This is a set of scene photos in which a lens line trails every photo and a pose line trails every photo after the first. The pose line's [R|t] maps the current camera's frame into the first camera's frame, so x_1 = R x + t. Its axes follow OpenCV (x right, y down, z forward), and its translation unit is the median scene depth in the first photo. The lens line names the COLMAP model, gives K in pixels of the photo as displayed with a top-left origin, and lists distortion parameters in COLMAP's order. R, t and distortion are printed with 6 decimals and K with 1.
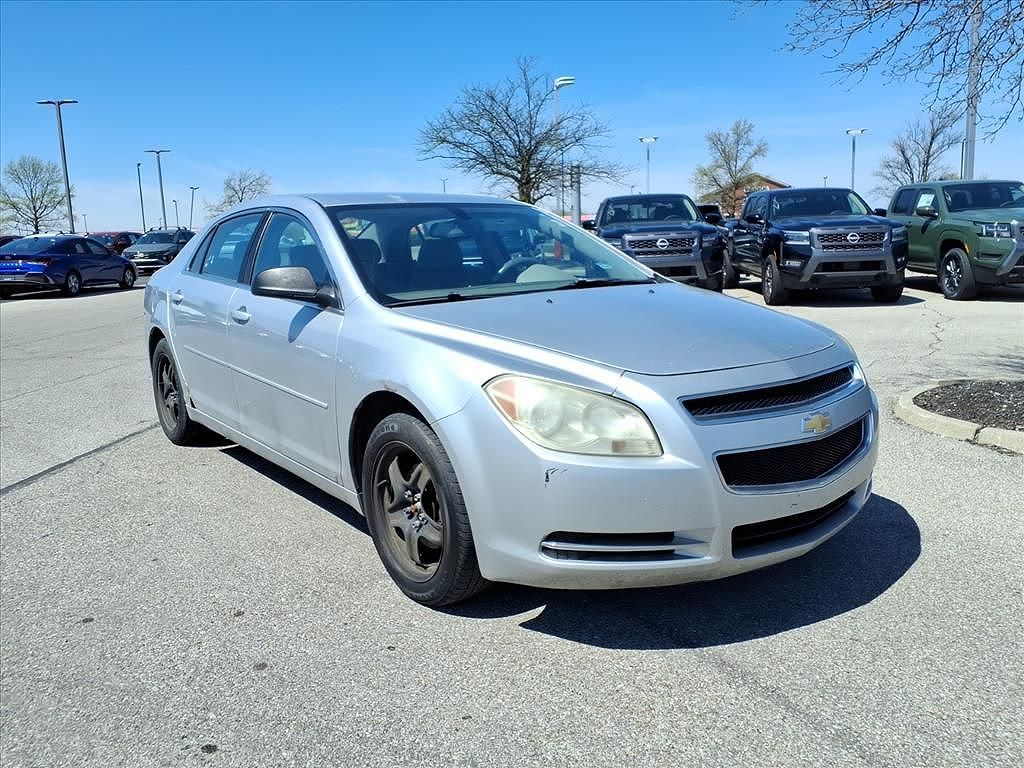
lens RADIAL K [[841.2, 0, 512.0], [0, 841.2, 384.0], [0, 0, 1]] dist [-0.005129, -0.003912]
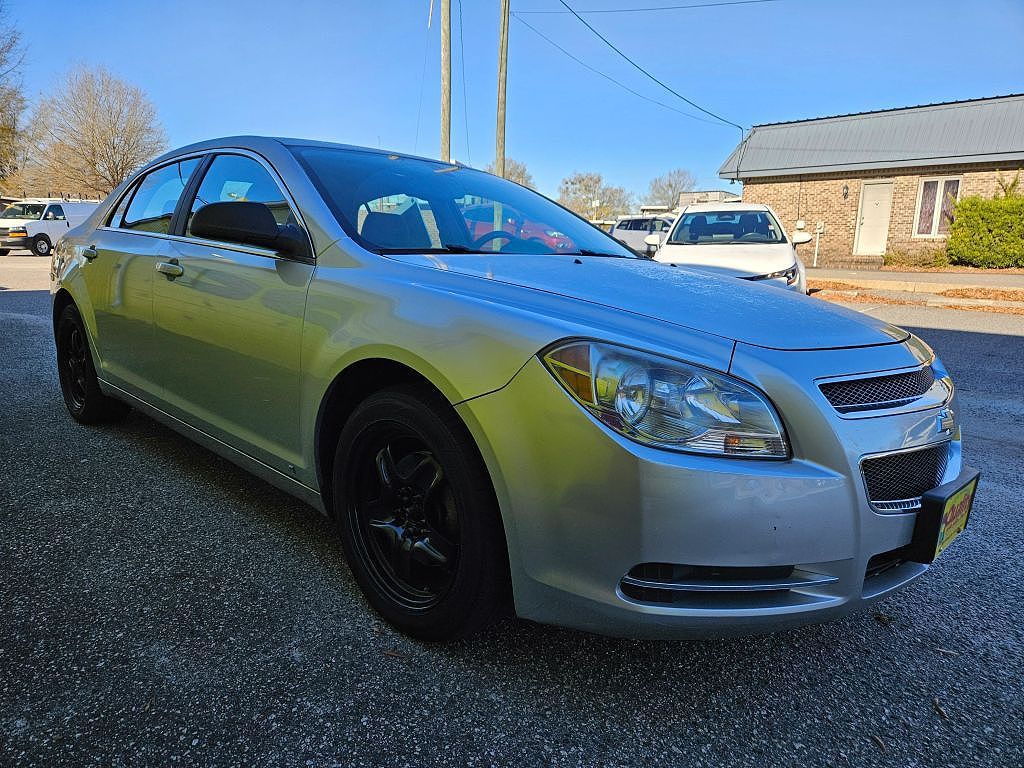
lens RADIAL K [[841.2, 0, 512.0], [0, 841.2, 384.0], [0, 0, 1]] dist [-0.005129, -0.003912]
pose [[0.995041, 0.041303, 0.090484, -0.118028], [-0.042050, 0.999095, 0.006374, 0.023942], [-0.090139, -0.010147, 0.995877, 0.286539]]
